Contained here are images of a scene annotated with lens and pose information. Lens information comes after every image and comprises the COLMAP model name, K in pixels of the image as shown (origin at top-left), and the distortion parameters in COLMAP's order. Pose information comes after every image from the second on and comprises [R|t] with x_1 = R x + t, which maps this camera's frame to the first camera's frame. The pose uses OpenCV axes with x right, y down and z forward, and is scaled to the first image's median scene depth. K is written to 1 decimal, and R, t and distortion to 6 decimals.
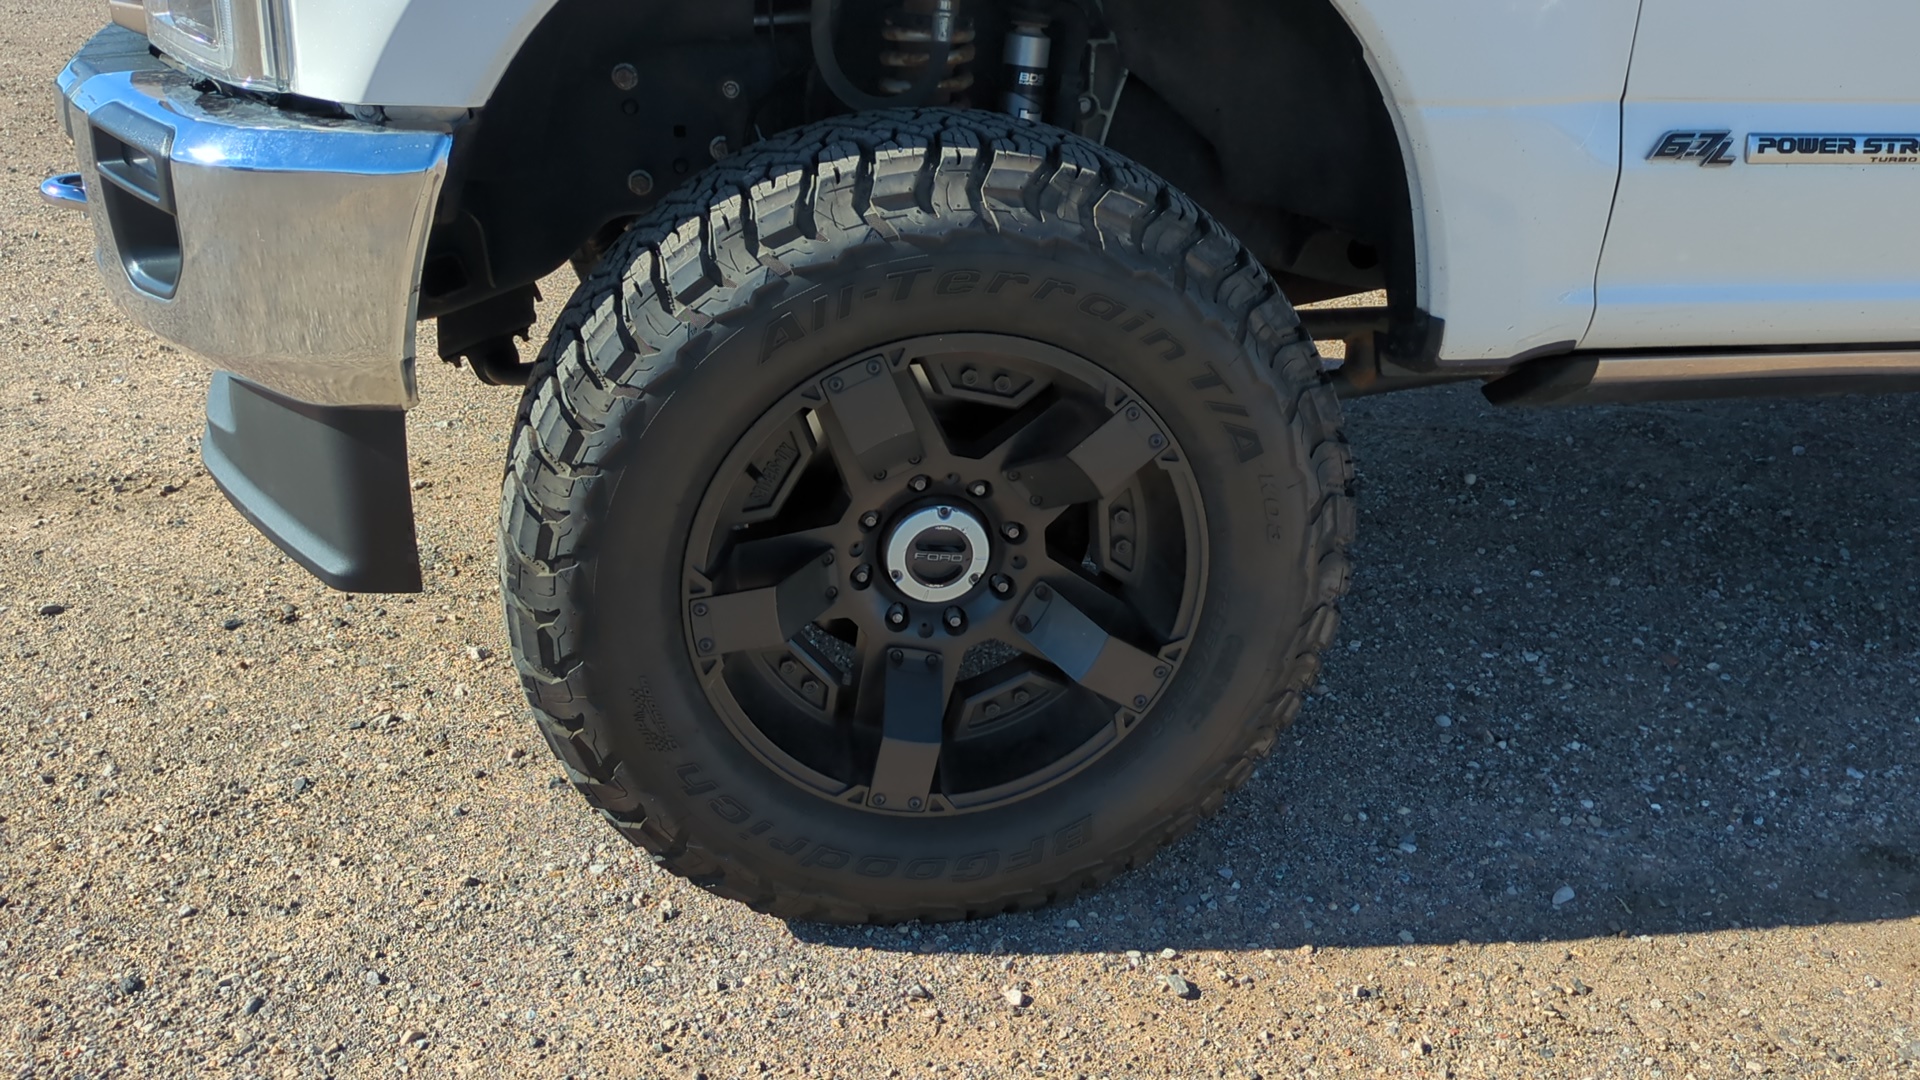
lens RADIAL K [[1632.2, 0, 980.7], [0, 1632.2, 545.8], [0, 0, 1]] dist [0.098725, -0.148006]
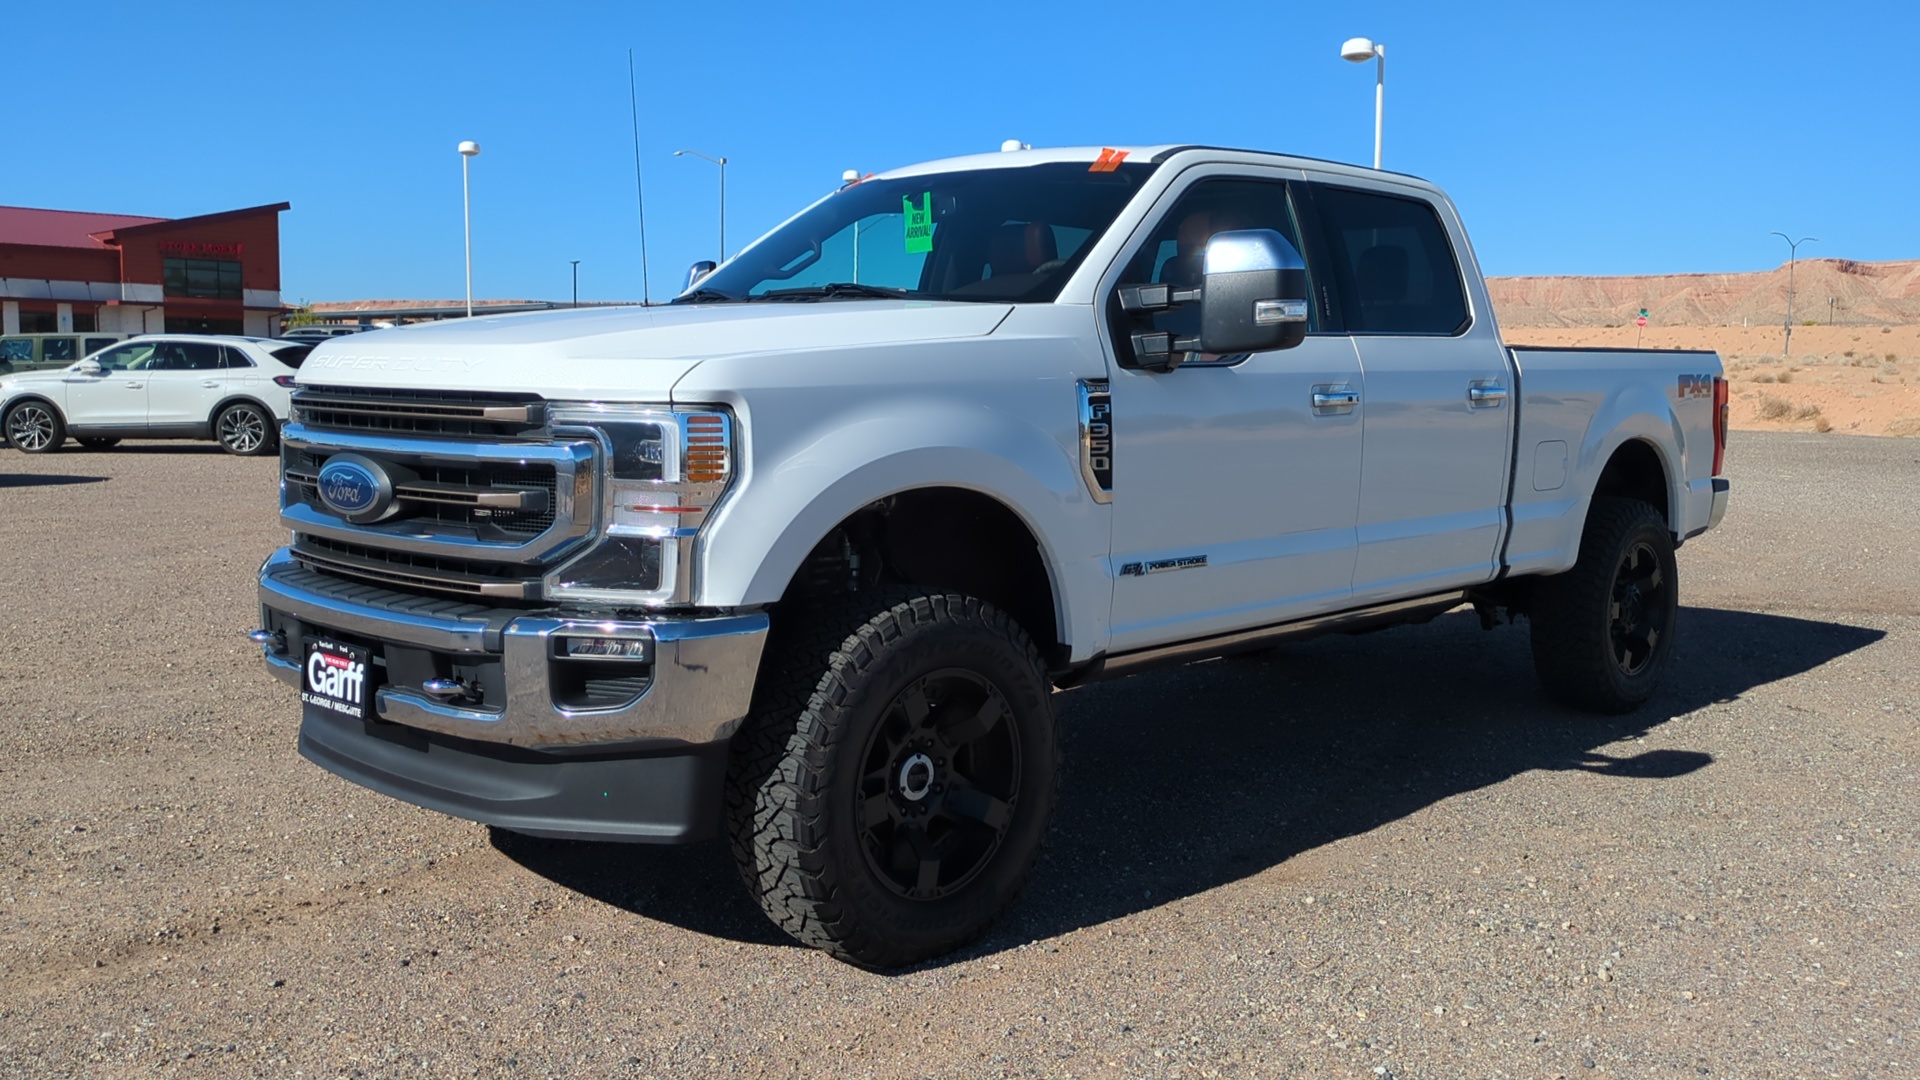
lens RADIAL K [[1632.2, 0, 980.7], [0, 1632.2, 545.8], [0, 0, 1]] dist [0.098725, -0.148006]
pose [[0.821335, -0.095471, 0.562401, -1.203121], [0.254068, 0.943934, -0.210805, 0.204664], [-0.510743, 0.316029, 0.799542, -0.942382]]
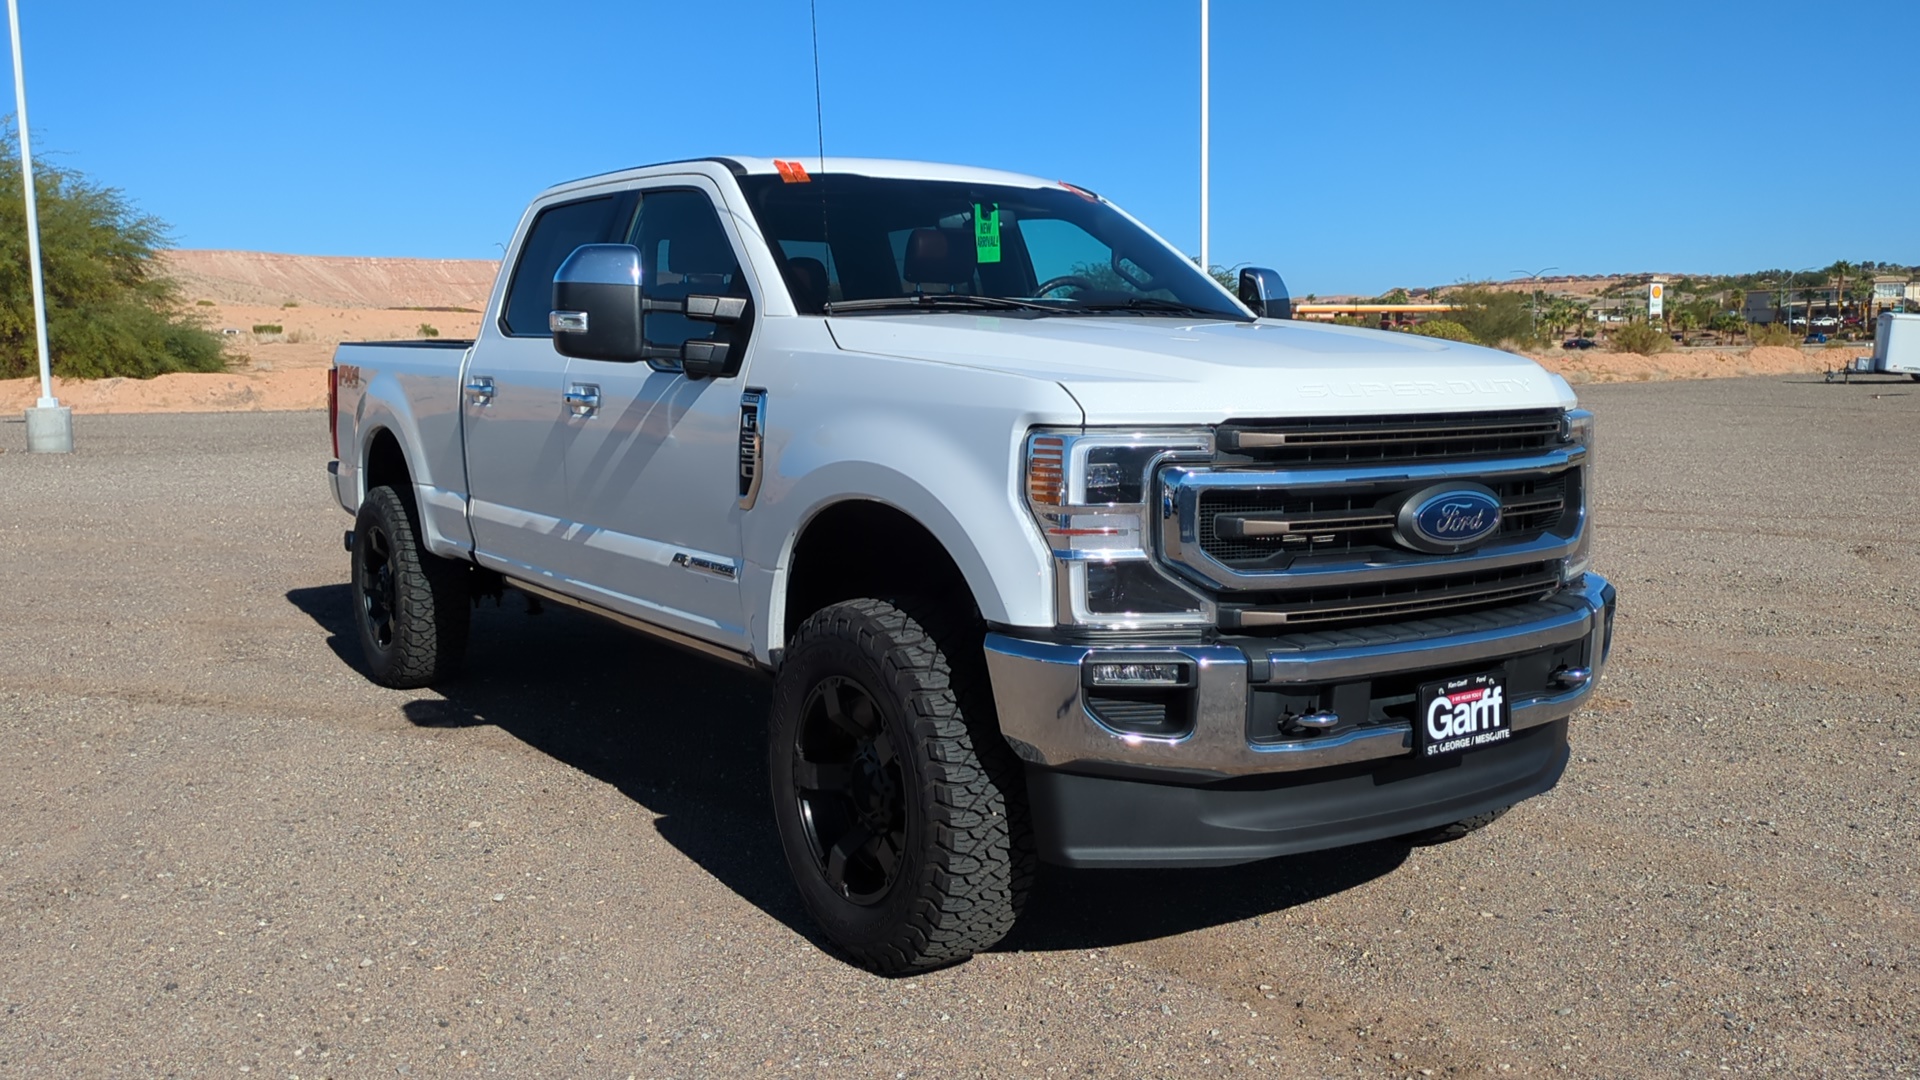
lens RADIAL K [[1642.2, 0, 974.1], [0, 1642.2, 536.0], [0, 0, 1]] dist [0.060208, -0.069064]
pose [[-0.389440, -0.147577, 0.909152, -2.370173], [0.361232, 0.883525, 0.298153, -1.410448], [-0.847259, 0.444528, -0.290771, 2.429693]]
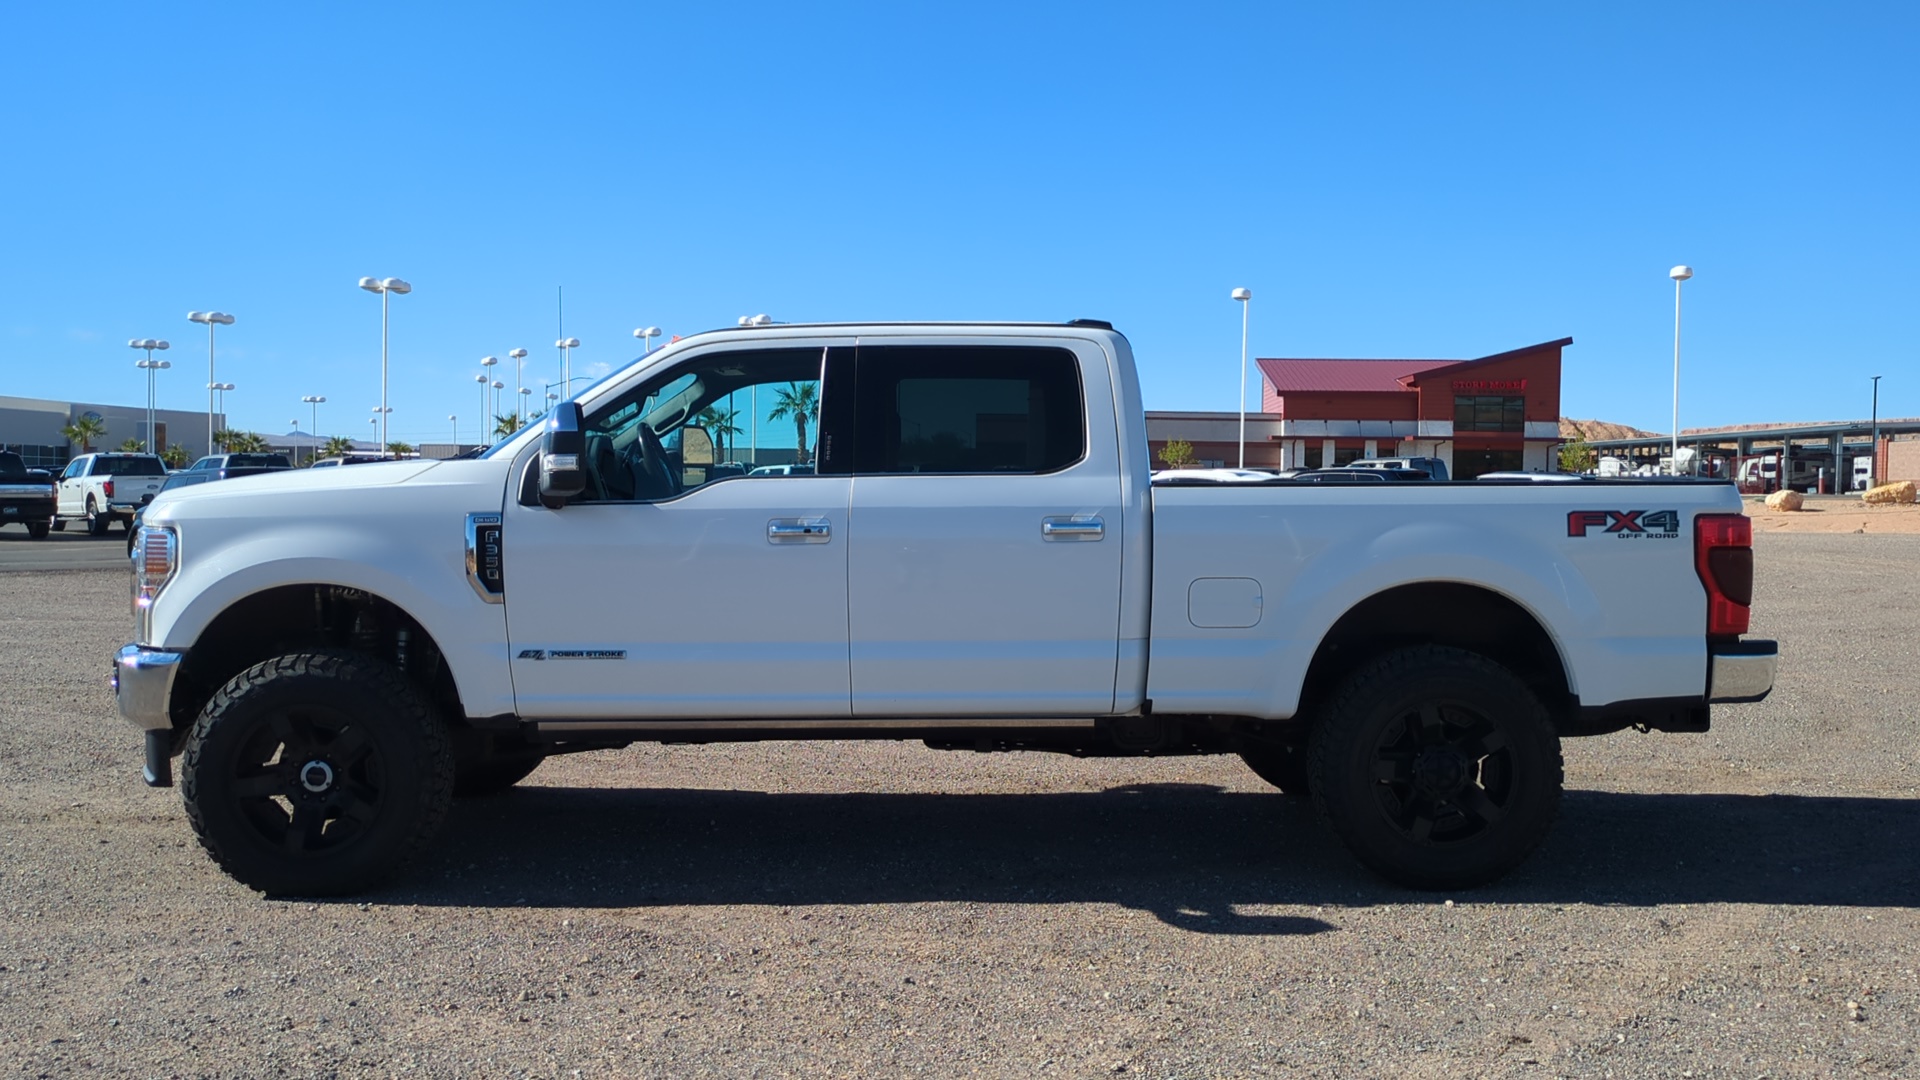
lens RADIAL K [[1642.2, 0, 974.1], [0, 1642.2, 536.0], [0, 0, 1]] dist [0.060208, -0.069064]
pose [[0.984117, -0.034371, -0.174160, 1.952860], [-0.034540, 0.925253, -0.377775, 0.804350], [0.174127, 0.377790, 0.909370, -2.083757]]
